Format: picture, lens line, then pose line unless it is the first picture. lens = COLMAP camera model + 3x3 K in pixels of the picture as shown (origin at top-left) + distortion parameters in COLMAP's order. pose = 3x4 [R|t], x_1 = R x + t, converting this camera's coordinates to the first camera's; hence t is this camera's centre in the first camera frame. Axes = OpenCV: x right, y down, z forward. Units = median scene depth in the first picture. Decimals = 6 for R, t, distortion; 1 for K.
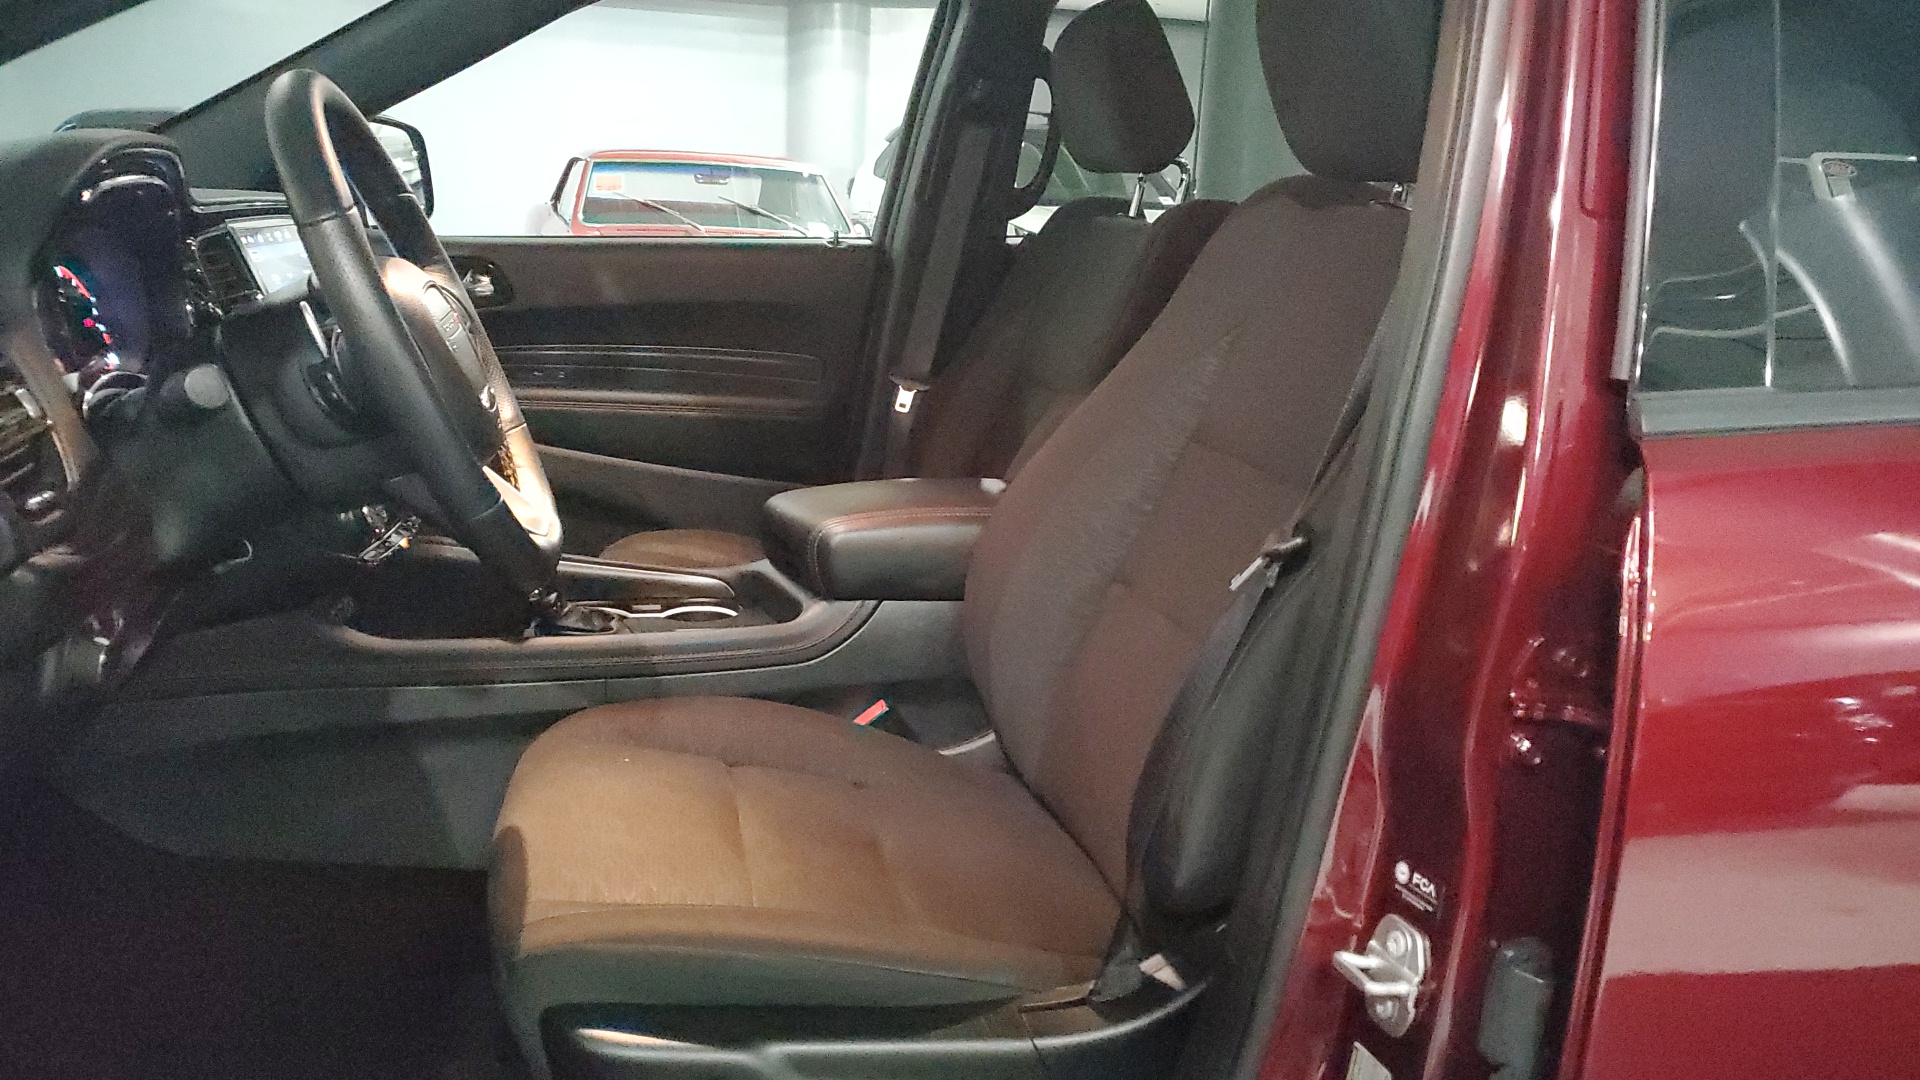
lens RADIAL K [[1560.2, 0, 967.2], [0, 1560.2, 558.8], [0, 0, 1]] dist [0.020588, 0.000661]
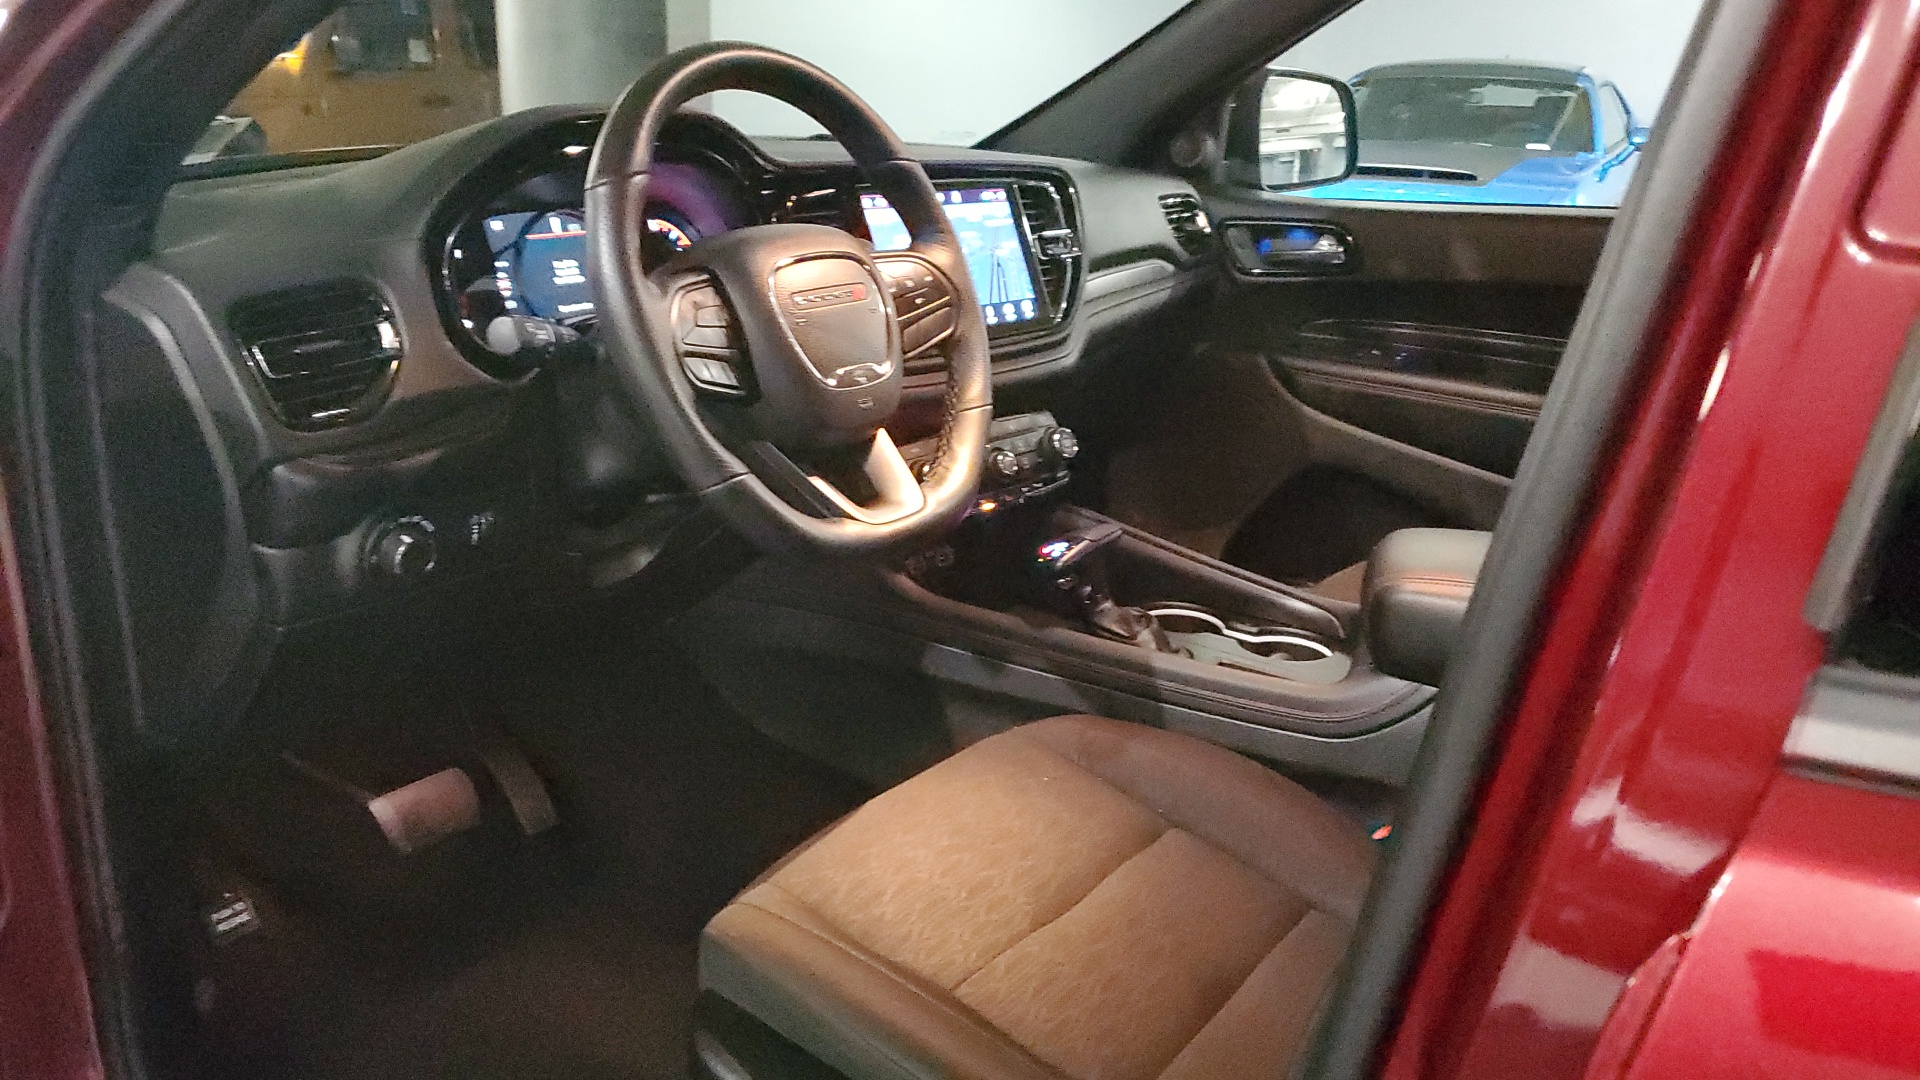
lens RADIAL K [[1560.2, 0, 967.2], [0, 1560.2, 558.8], [0, 0, 1]] dist [0.020588, 0.000661]
pose [[0.646863, 0.210405, -0.733006, 0.375696], [-0.181077, 0.976074, 0.120379, -0.094531], [0.740796, 0.054862, 0.669485, 0.312379]]
